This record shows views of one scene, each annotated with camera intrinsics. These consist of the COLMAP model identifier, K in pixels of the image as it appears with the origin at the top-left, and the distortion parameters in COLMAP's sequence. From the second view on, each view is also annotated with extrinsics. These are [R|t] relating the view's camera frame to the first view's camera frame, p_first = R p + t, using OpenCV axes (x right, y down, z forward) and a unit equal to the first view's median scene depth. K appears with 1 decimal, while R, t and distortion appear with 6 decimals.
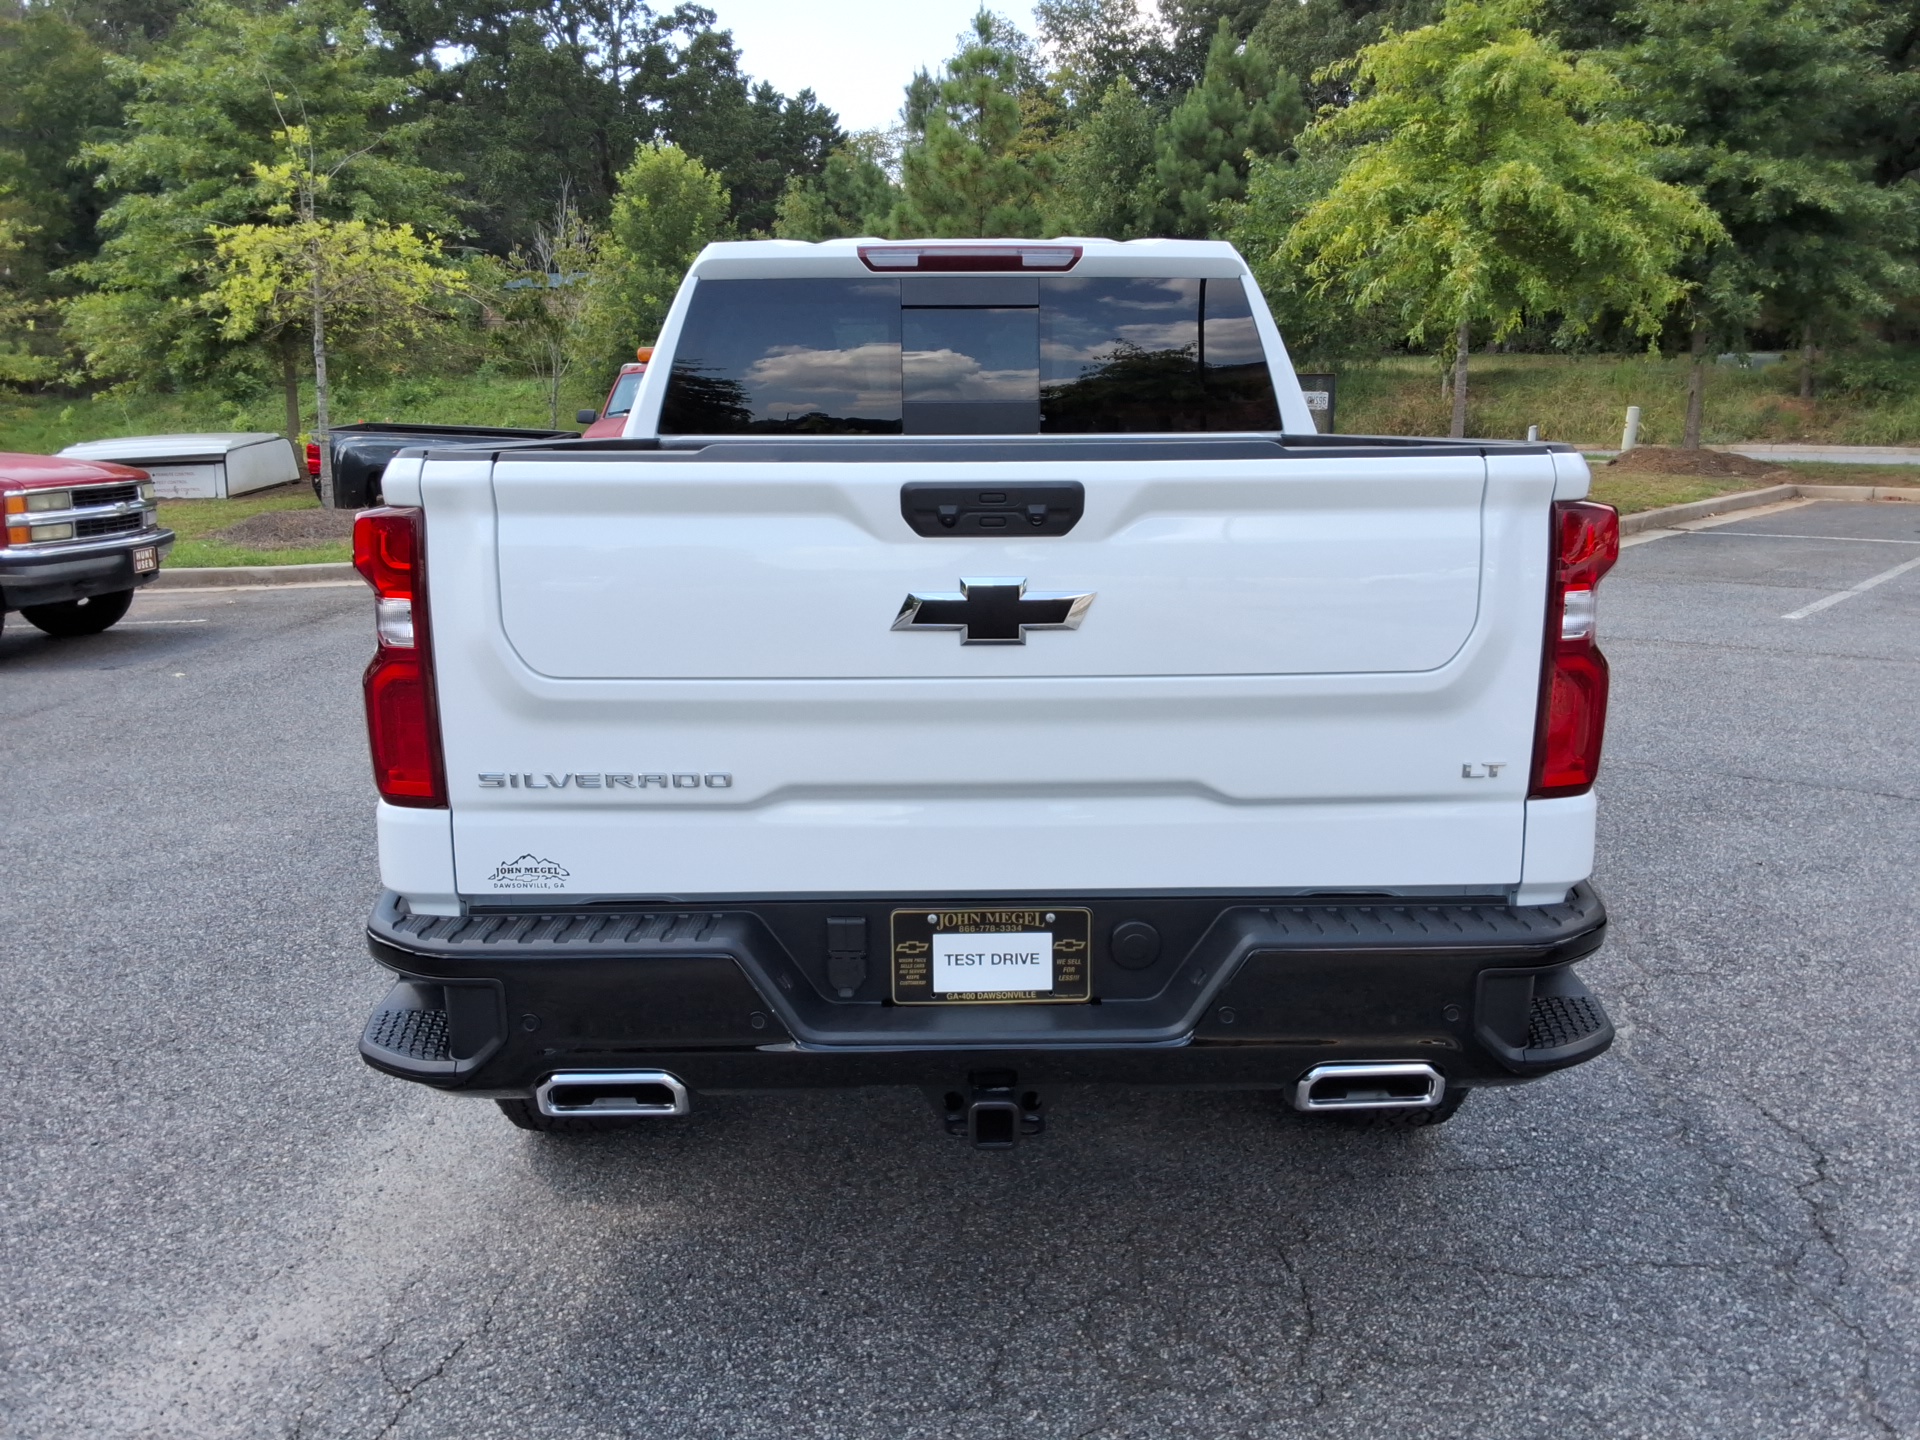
lens RADIAL K [[1547.0, 0, 960.0], [0, 1547.0, 720.0], [0, 0, 1]] dist [0.106006, -0.161134]
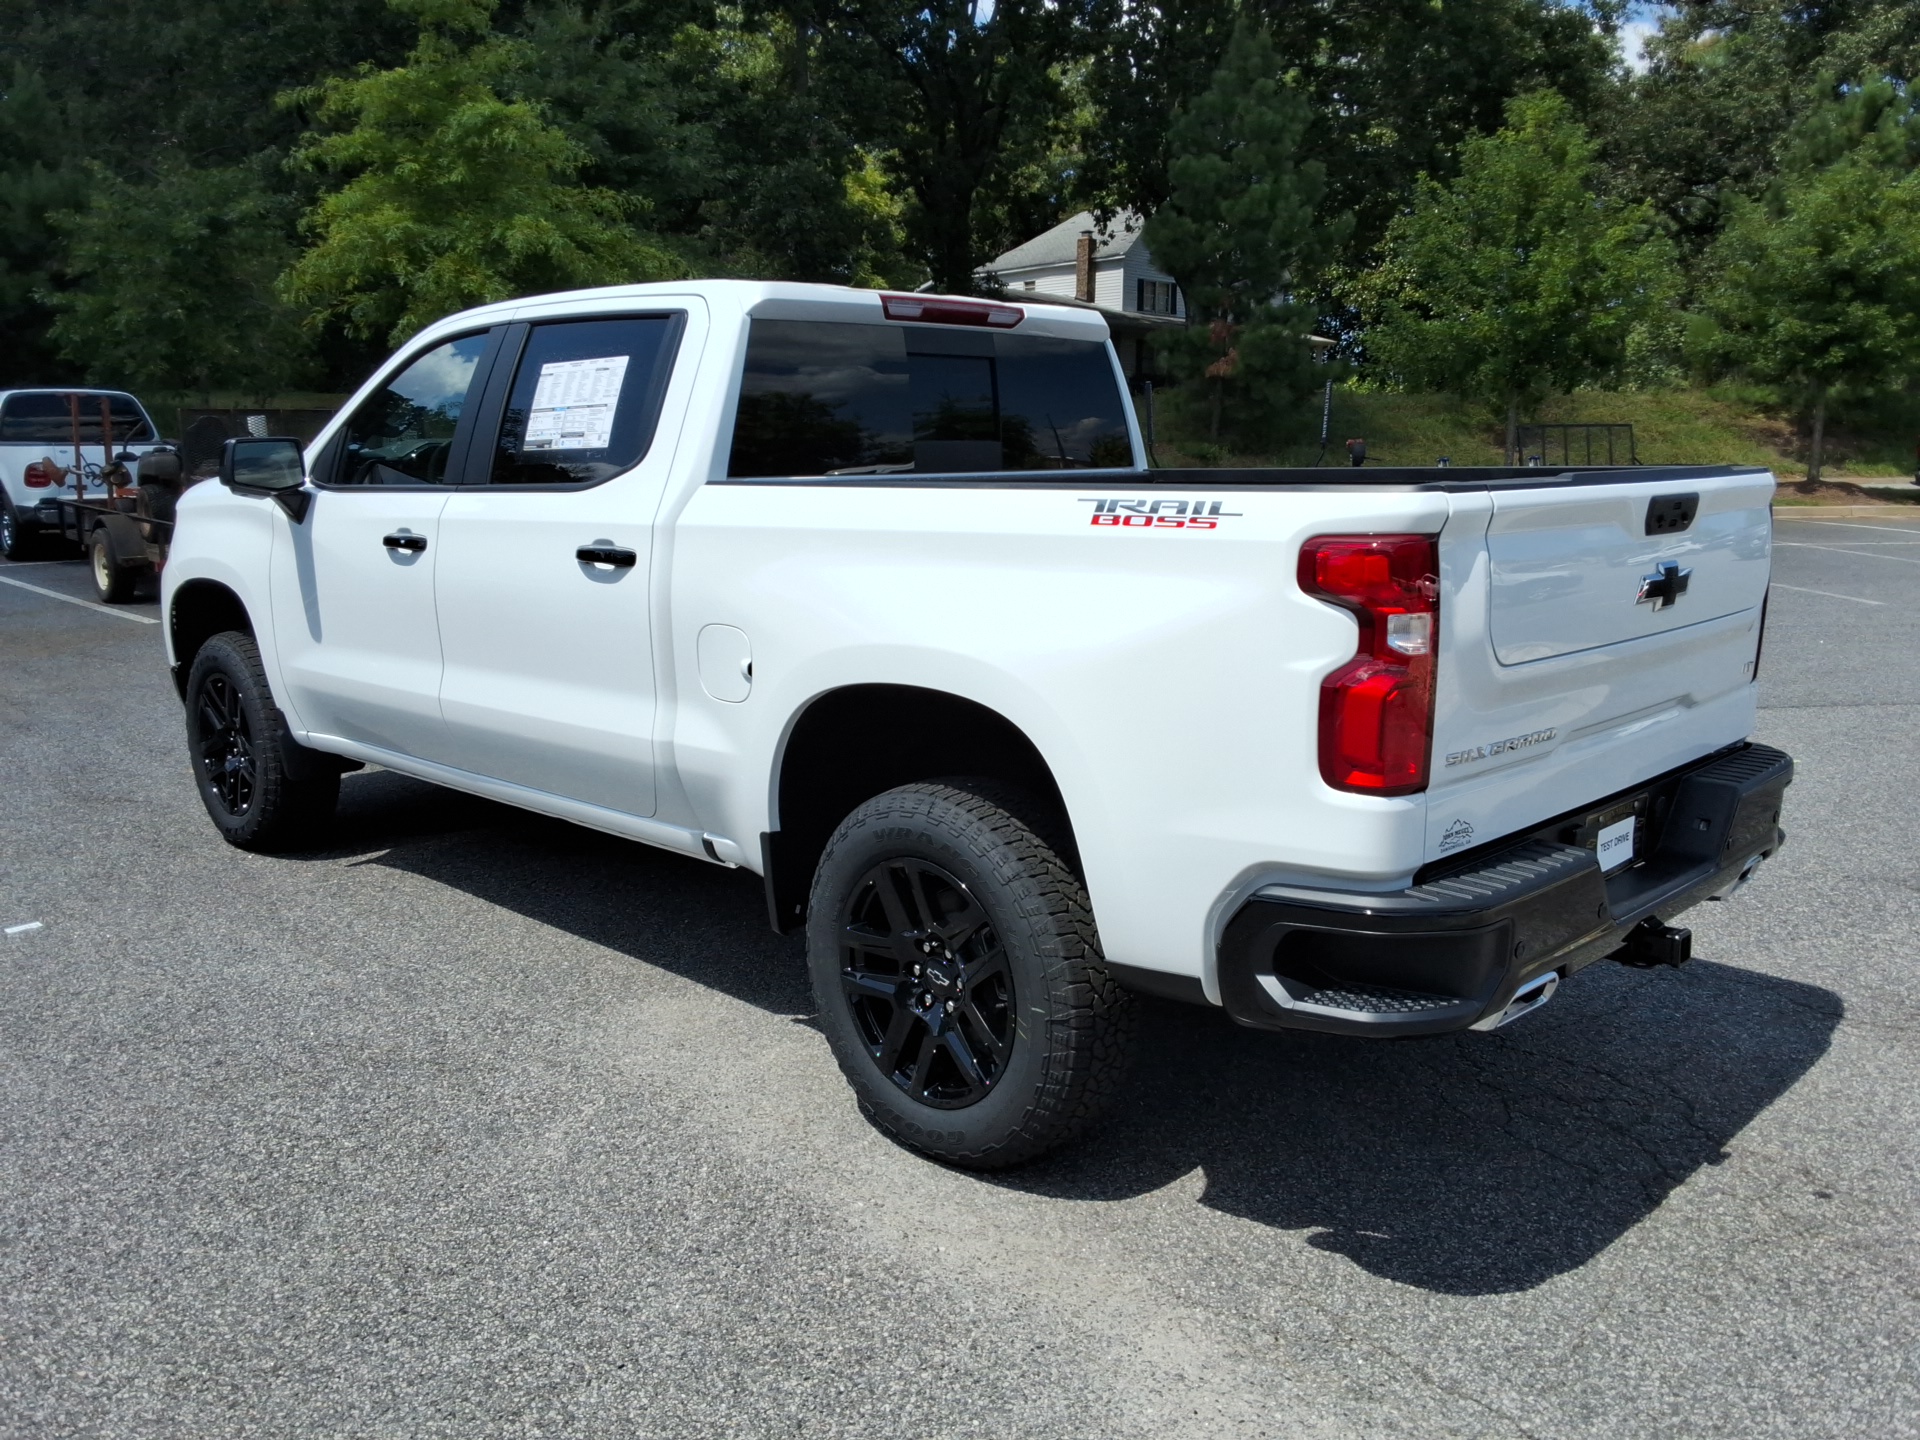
lens RADIAL K [[1547.0, 0, 960.0], [0, 1547.0, 720.0], [0, 0, 1]] dist [0.106006, -0.161134]
pose [[0.701089, -0.126114, 0.701833, -0.197473], [0.141898, 0.989226, 0.036009, -0.012606], [-0.698812, 0.074343, 0.711431, 0.059015]]
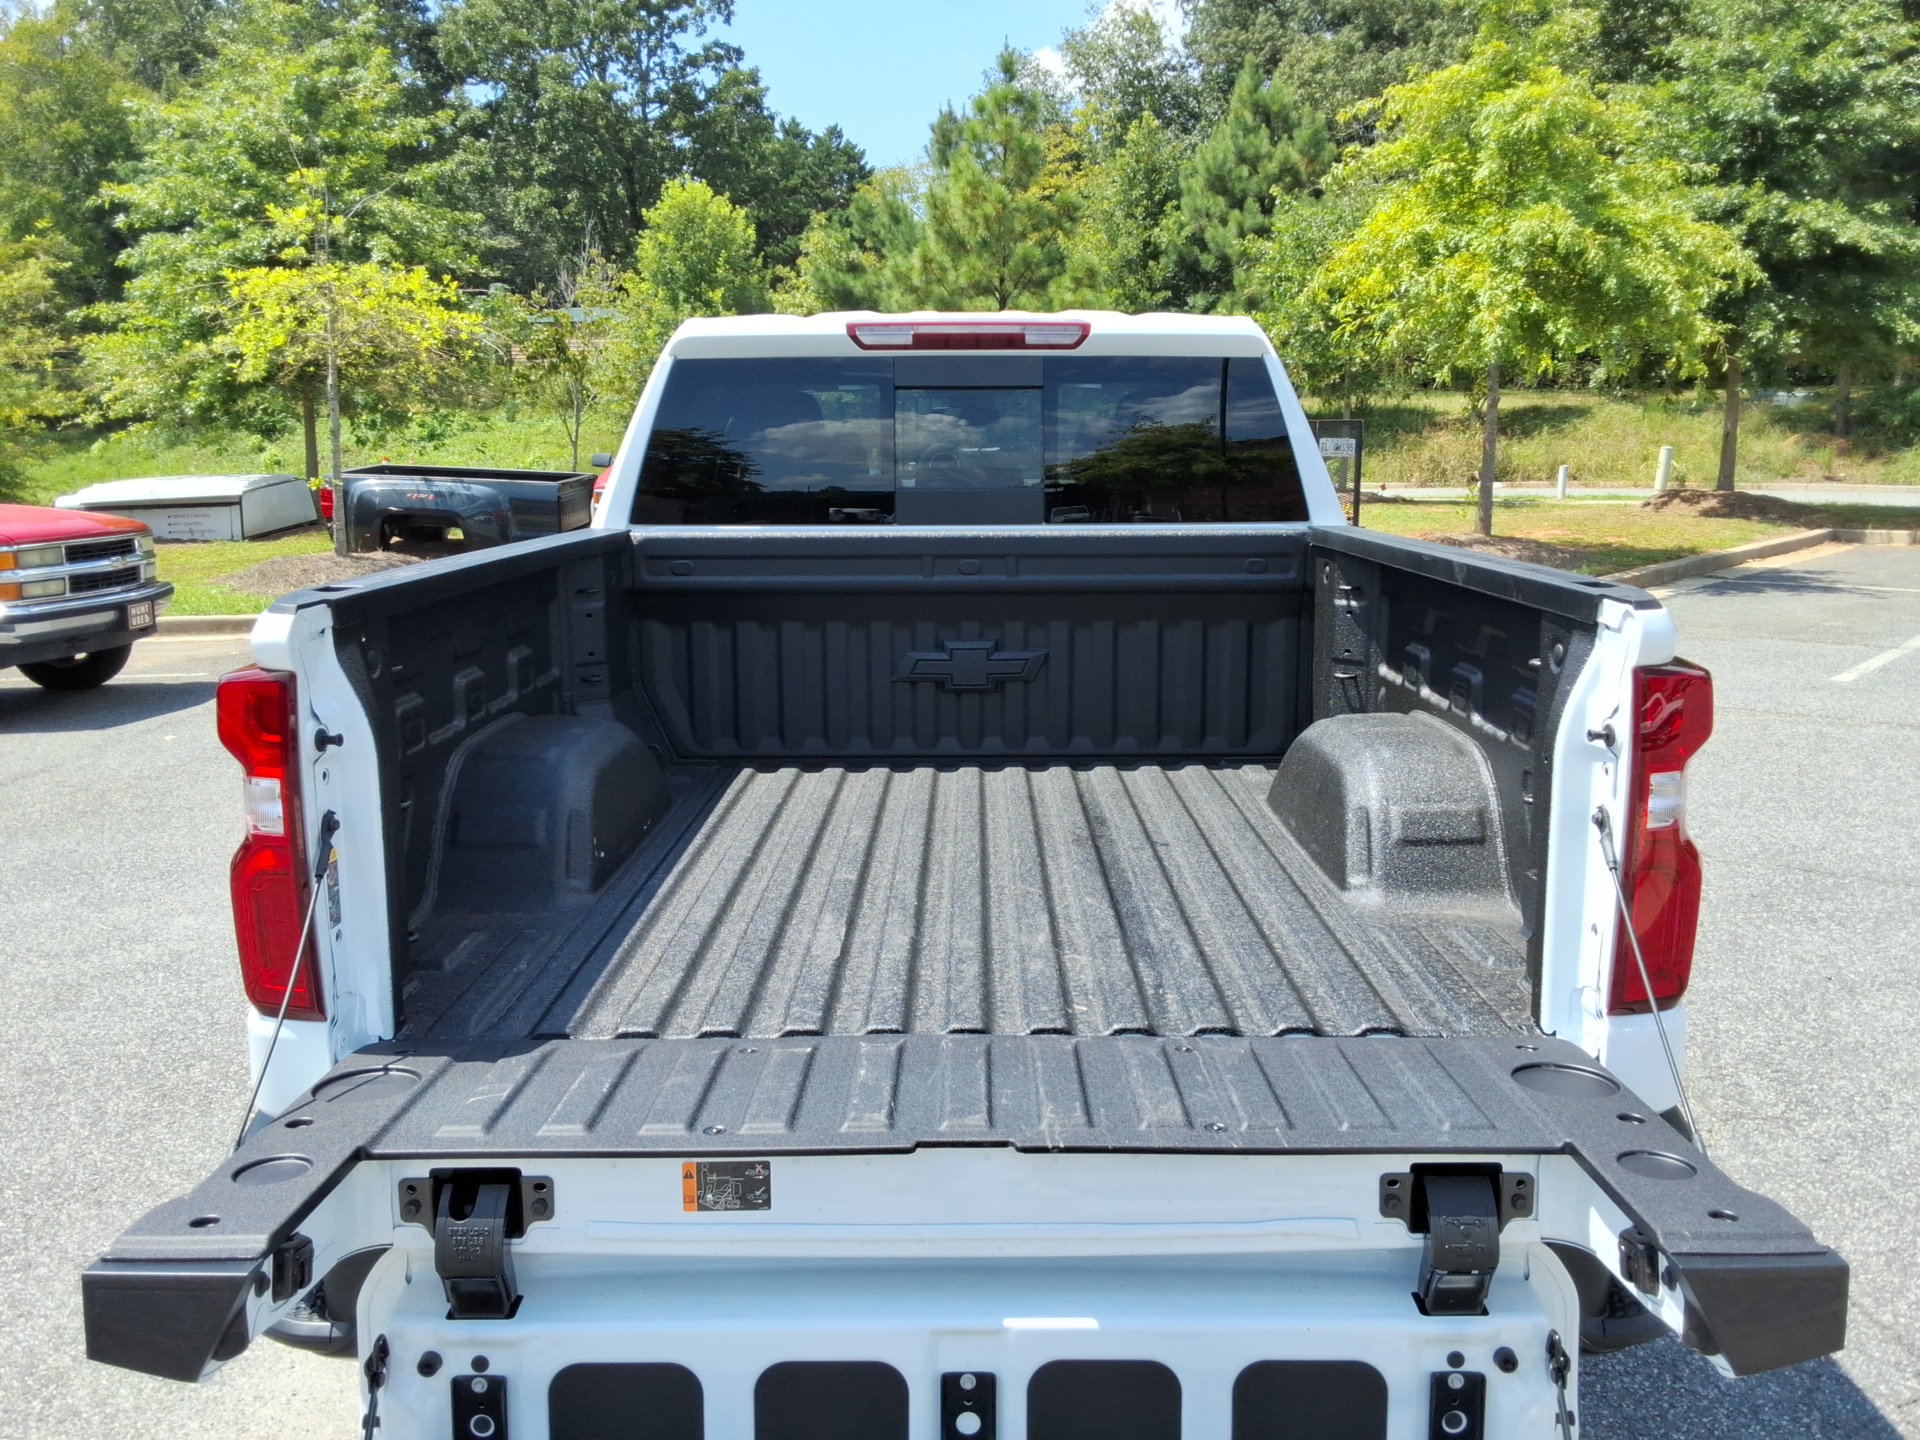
lens RADIAL K [[1542.3, 0, 972.0], [0, 1542.3, 718.4], [0, 0, 1]] dist [0.112696, -0.170747]
pose [[0.999952, 0.000898, -0.009764, 0.004433], [-0.001081, 0.999824, -0.018742, -0.013058], [0.009745, 0.018752, 0.999777, 0.021397]]
